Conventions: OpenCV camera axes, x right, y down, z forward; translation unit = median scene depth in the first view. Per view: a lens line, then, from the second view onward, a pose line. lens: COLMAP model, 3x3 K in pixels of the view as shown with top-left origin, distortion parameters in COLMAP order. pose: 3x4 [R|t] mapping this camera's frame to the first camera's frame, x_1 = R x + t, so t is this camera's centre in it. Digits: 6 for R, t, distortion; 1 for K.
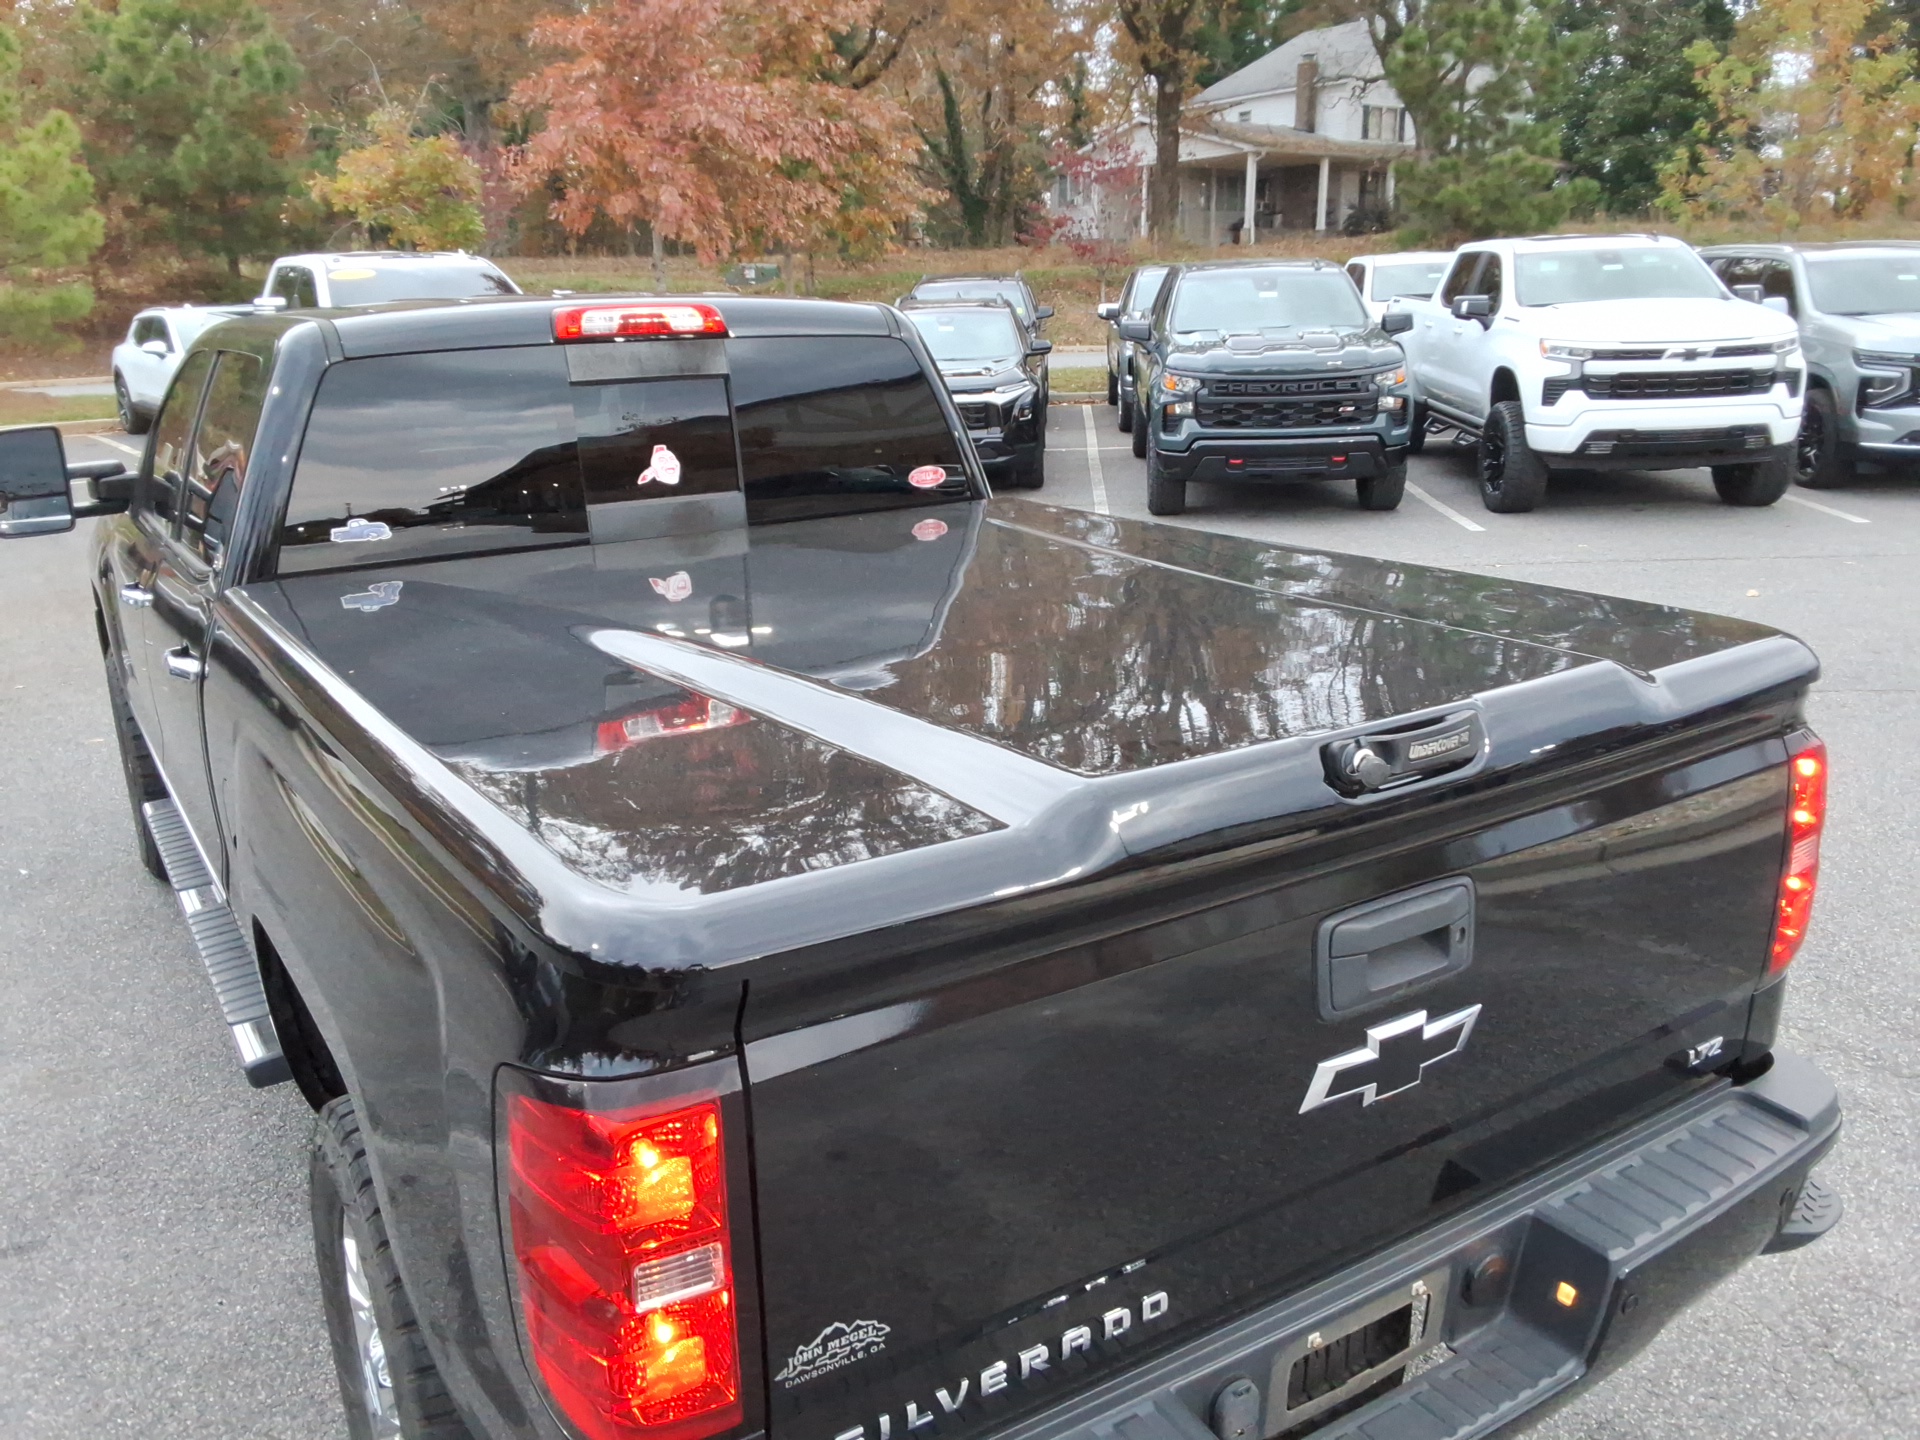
lens RADIAL K [[1546.5, 0, 973.4], [0, 1546.5, 681.9], [0, 0, 1]] dist [0.104074, -0.159394]
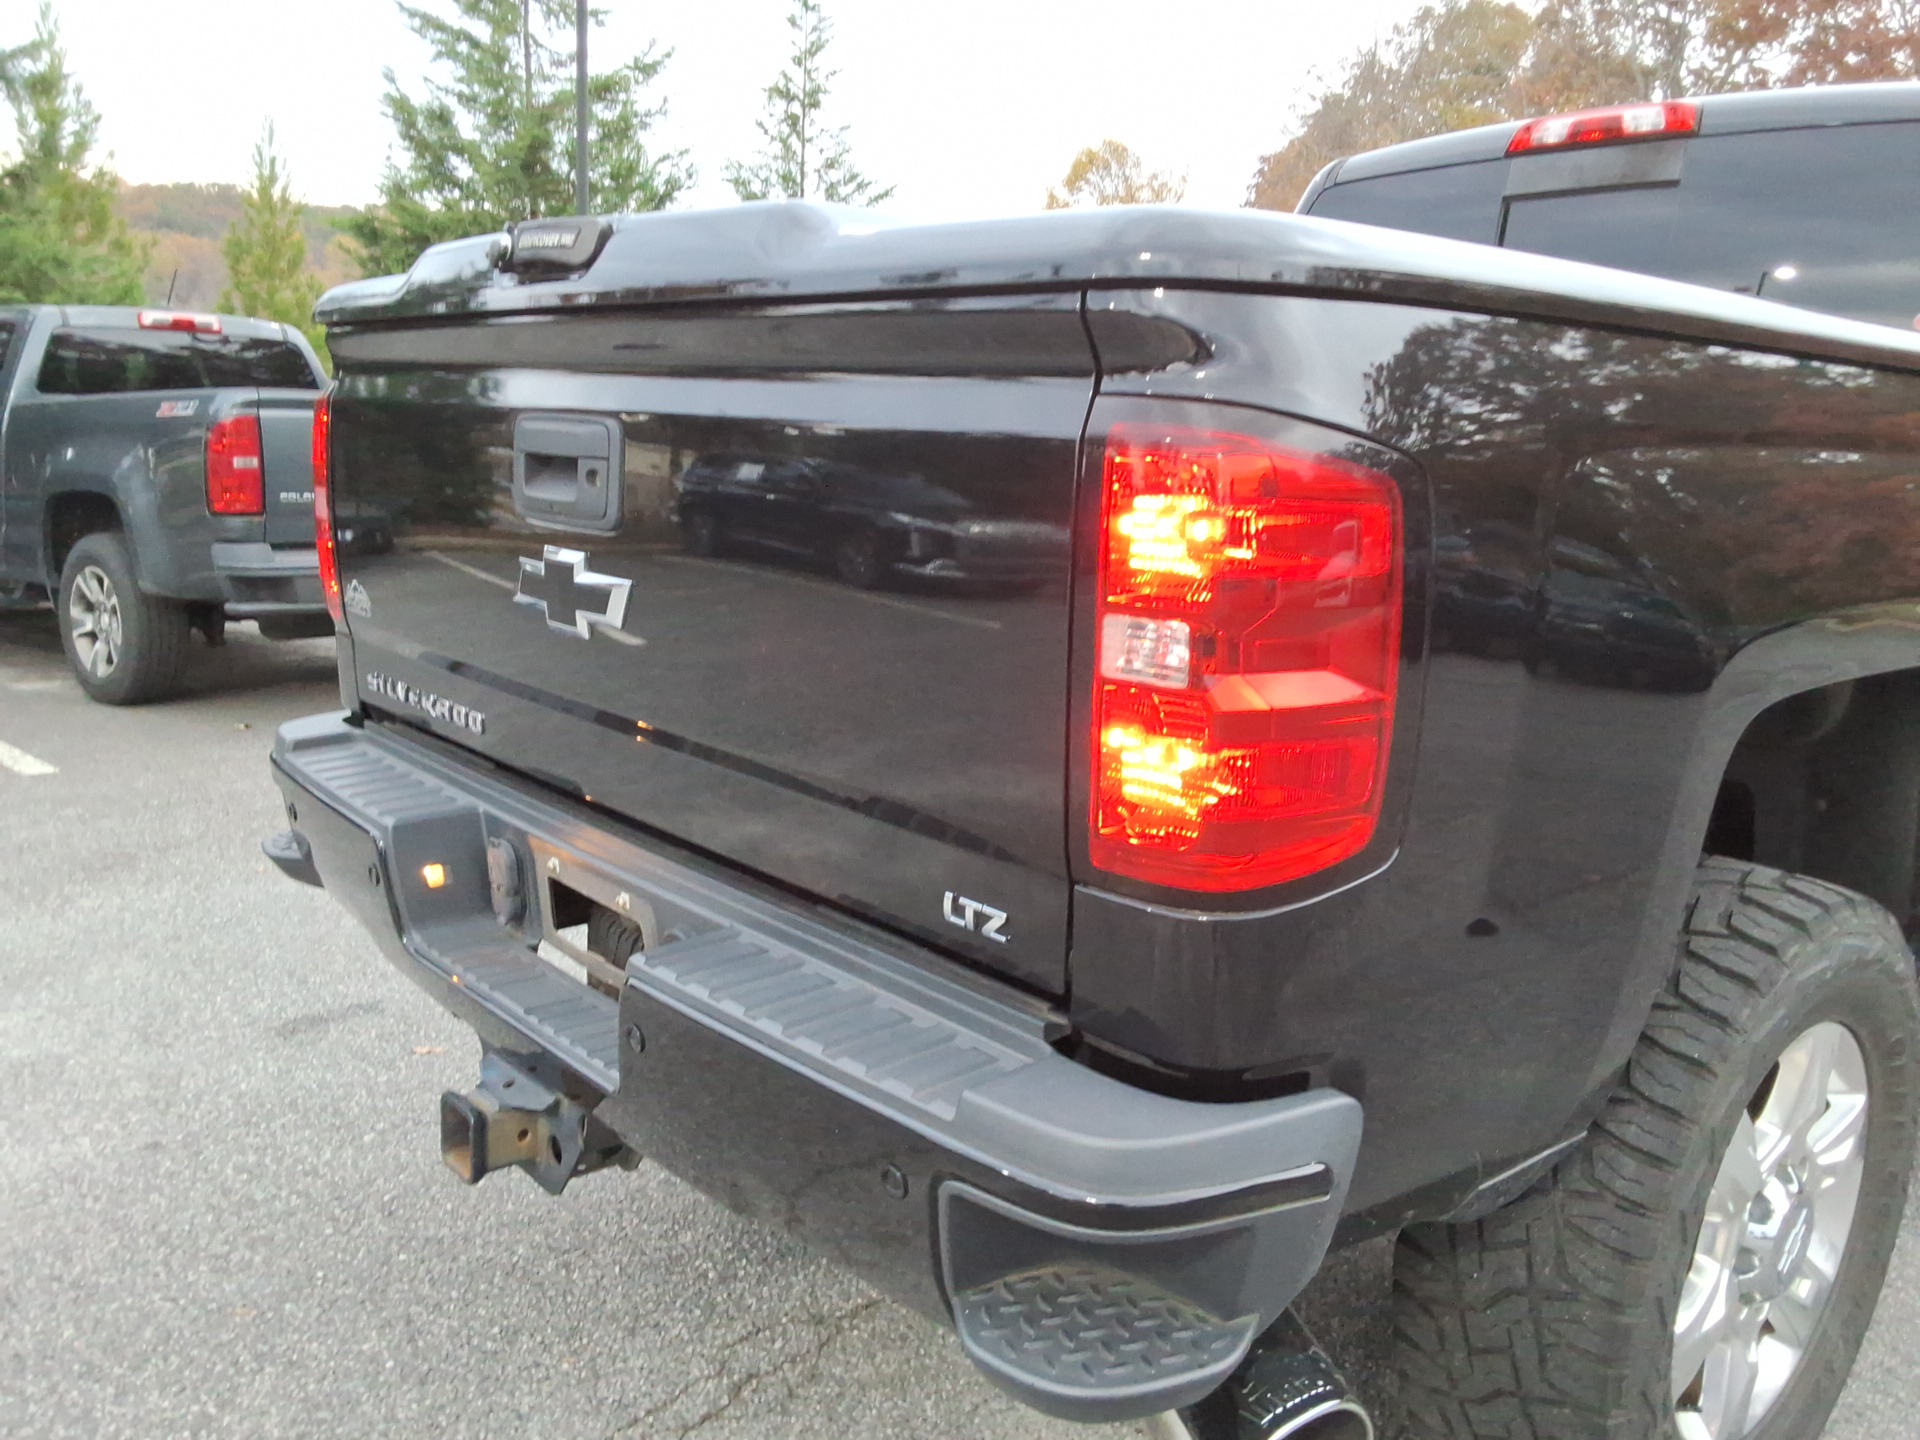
lens RADIAL K [[1546.5, 0, 973.3], [0, 1546.5, 694.0], [0, 0, 1]] dist [0.104074, -0.159394]
pose [[0.151763, 0.203728, -0.967193, 0.648473], [-0.285969, 0.945728, 0.154336, 0.038971], [0.946145, 0.253165, 0.201786, 0.541326]]
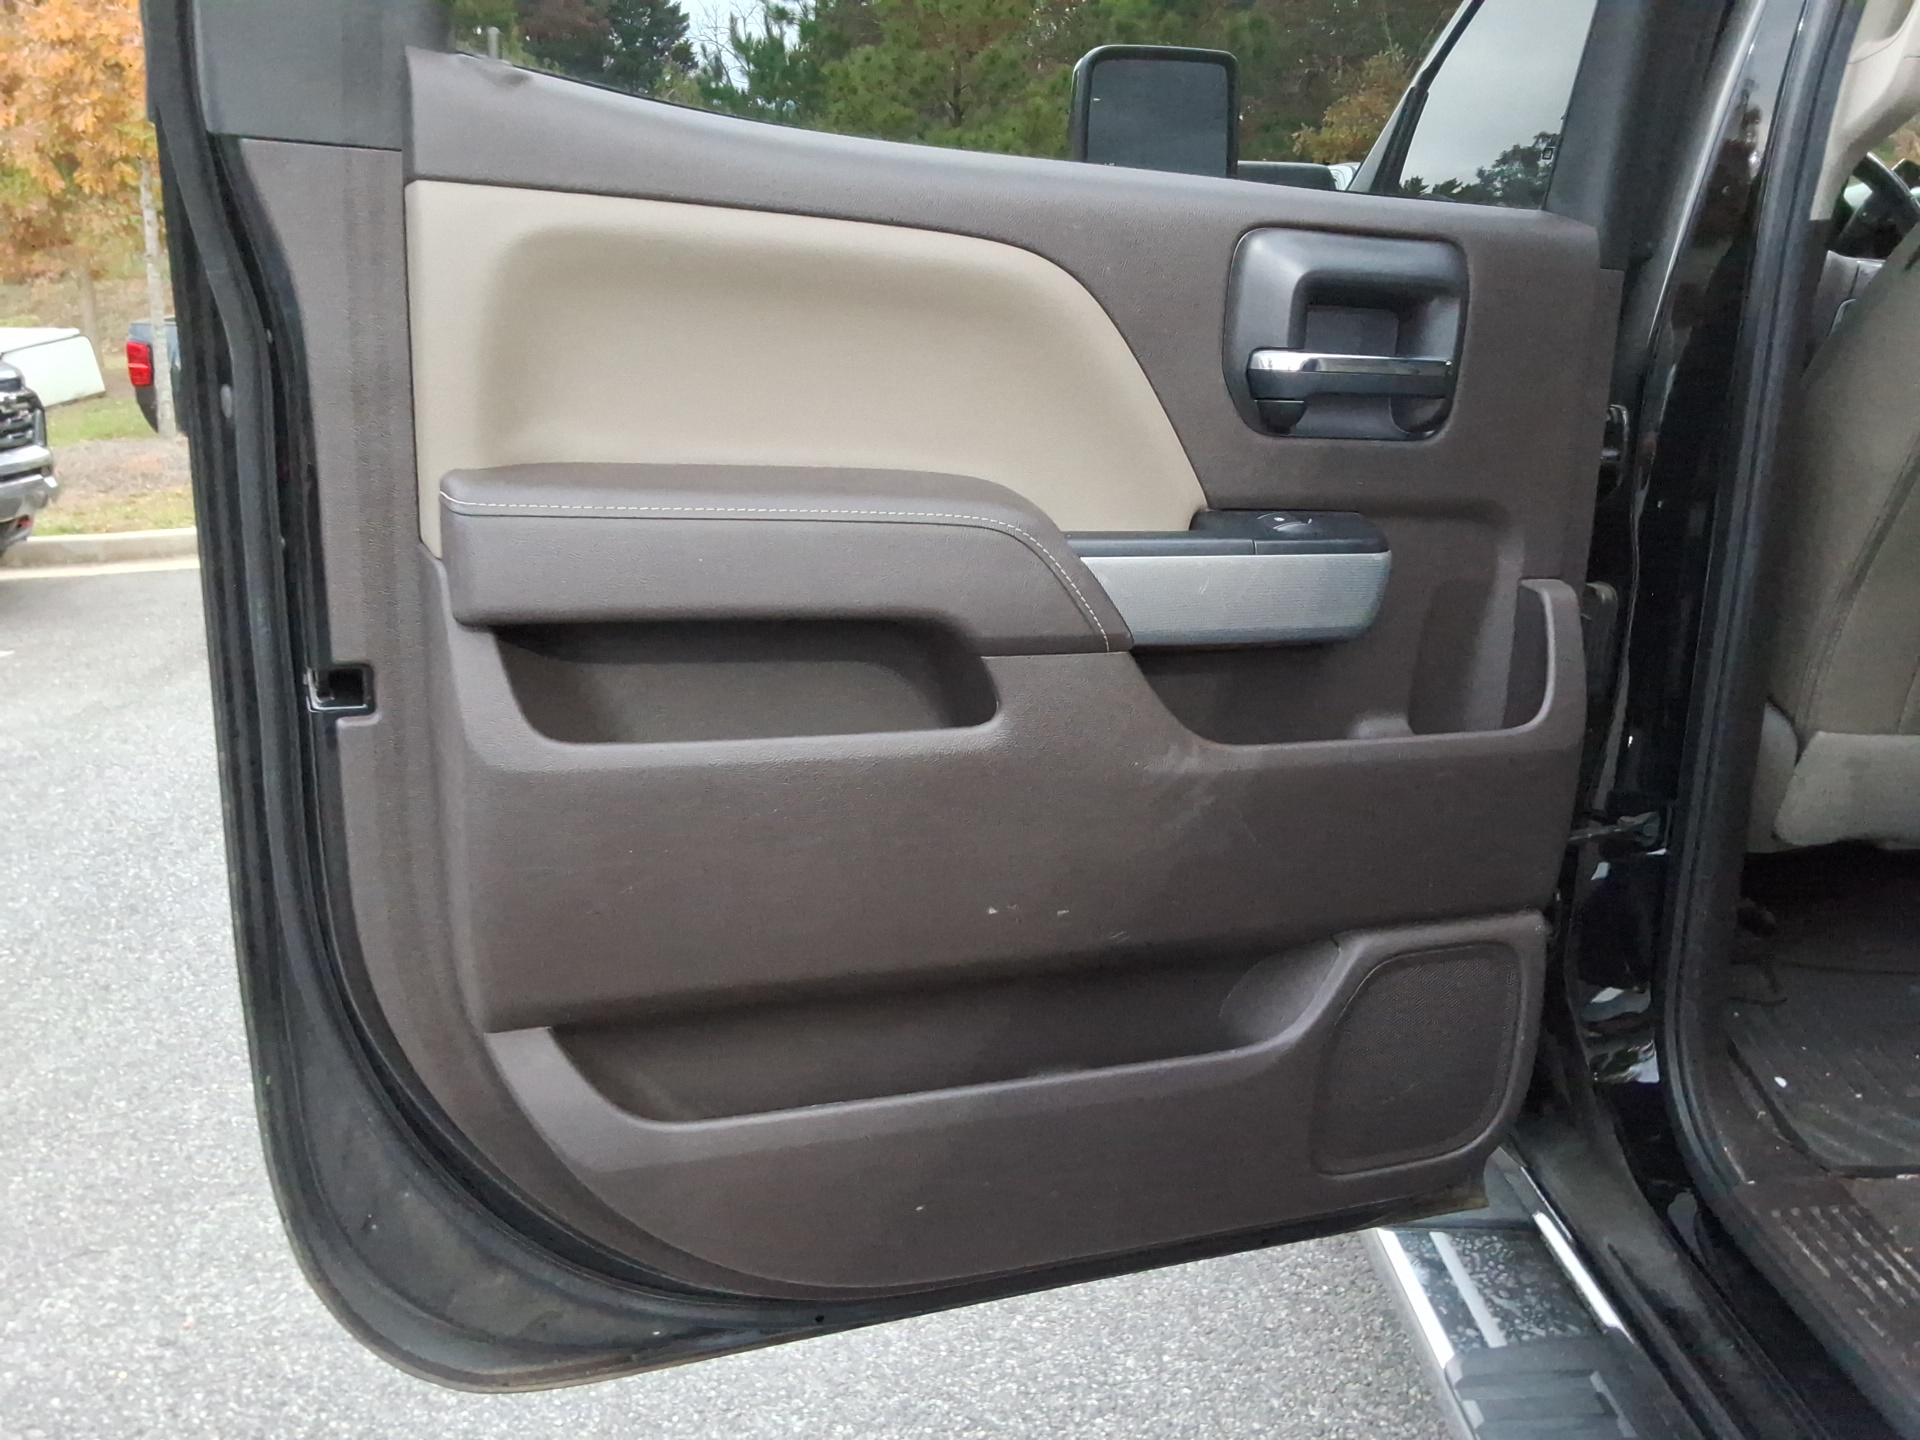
lens RADIAL K [[1546.5, 0, 969.7], [0, 1546.5, 692.4], [0, 0, 1]] dist [0.104074, -0.159394]
pose [[0.855523, 0.147917, -0.496186, -0.502636], [-0.148505, 0.988161, 0.038526, 0.010242], [0.496010, 0.040726, 0.867361, 0.737385]]
